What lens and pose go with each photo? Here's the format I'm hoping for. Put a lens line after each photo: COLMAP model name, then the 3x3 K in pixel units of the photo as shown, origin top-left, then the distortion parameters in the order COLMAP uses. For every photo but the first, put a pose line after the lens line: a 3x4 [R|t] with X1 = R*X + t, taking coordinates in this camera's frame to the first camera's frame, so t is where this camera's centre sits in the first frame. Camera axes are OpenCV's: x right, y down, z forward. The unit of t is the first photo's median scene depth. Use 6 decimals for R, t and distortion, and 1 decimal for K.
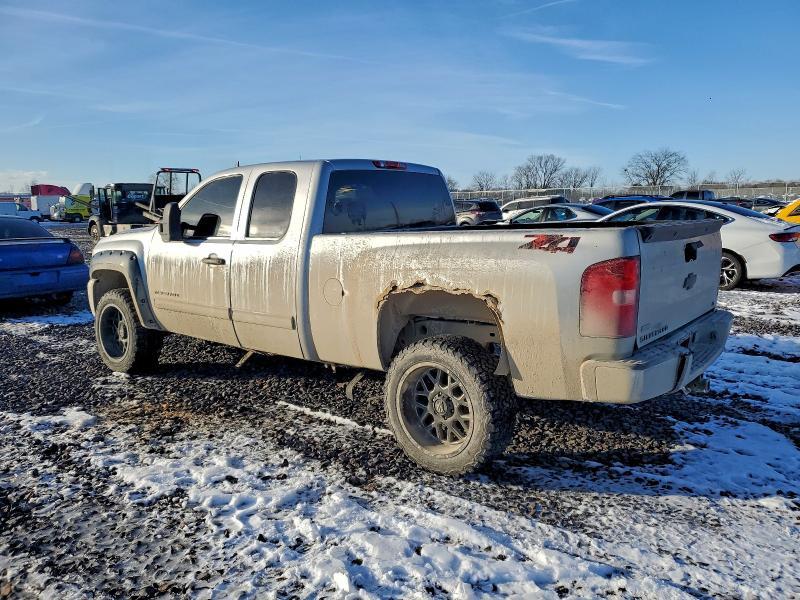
lens RADIAL K [[614.8, 0, 415.1], [0, 614.8, 299.6], [0, 0, 1]] dist [0.002295, 0.000008]
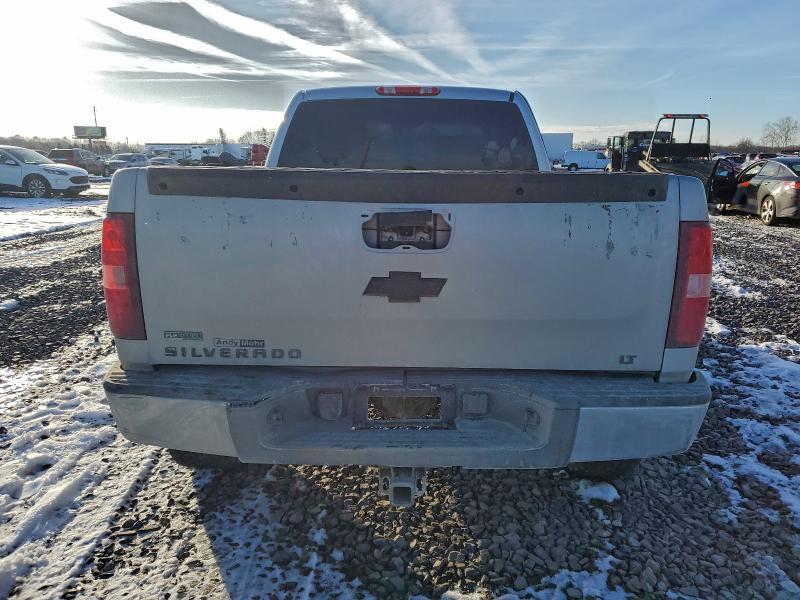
lens RADIAL K [[614.8, 0, 415.1], [0, 614.8, 299.6], [0, 0, 1]] dist [0.002295, 0.000008]
pose [[0.620879, 0.190982, -0.760286, 0.797499], [-0.132056, 0.981490, 0.138706, -0.085265], [0.772704, 0.014281, 0.634606, 0.651803]]
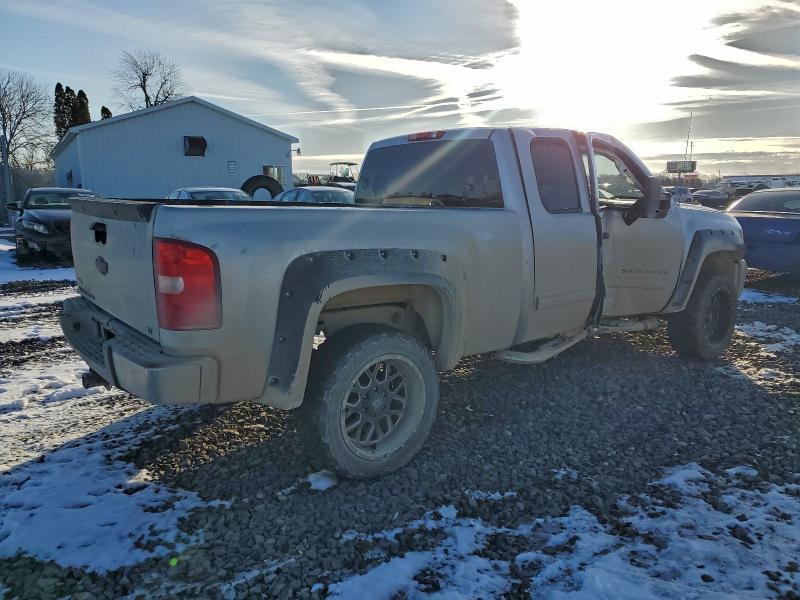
lens RADIAL K [[614.8, 0, 415.1], [0, 614.8, 299.6], [0, 0, 1]] dist [0.002295, 0.000008]
pose [[-0.208375, 0.184532, -0.960483, 1.163125], [-0.145644, 0.965236, 0.217043, -0.231423], [0.967144, 0.185115, -0.174255, 1.532420]]
